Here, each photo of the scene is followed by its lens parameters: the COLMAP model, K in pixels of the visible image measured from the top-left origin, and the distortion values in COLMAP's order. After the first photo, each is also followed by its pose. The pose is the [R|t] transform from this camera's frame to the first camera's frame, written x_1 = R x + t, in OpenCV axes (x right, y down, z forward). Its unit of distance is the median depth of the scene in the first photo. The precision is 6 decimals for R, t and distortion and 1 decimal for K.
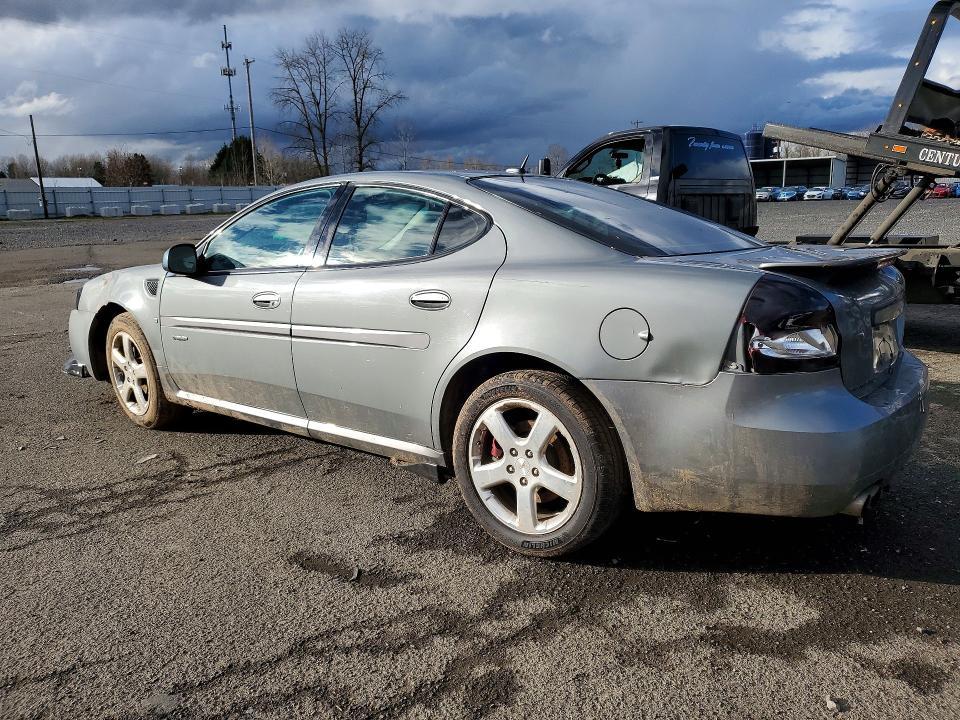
lens RADIAL K [[785.3, 0, 480.0], [0, 785.3, 360.0], [0, 0, 1]] dist [0.001303, 0.003232]
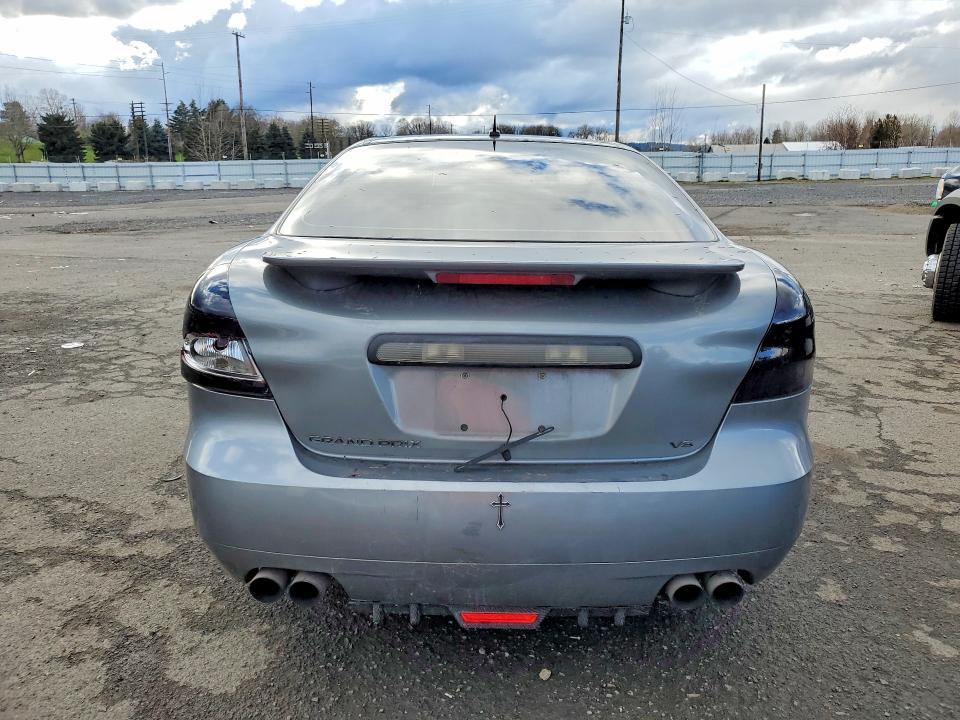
lens RADIAL K [[754.9, 0, 480.0], [0, 754.9, 360.0], [0, 0, 1]] dist [0.013771, 0.012534]
pose [[0.605003, 0.206318, -0.769028, 1.090805], [-0.165215, 0.977353, 0.132232, -0.154578], [0.778894, 0.047054, 0.625389, 0.680084]]
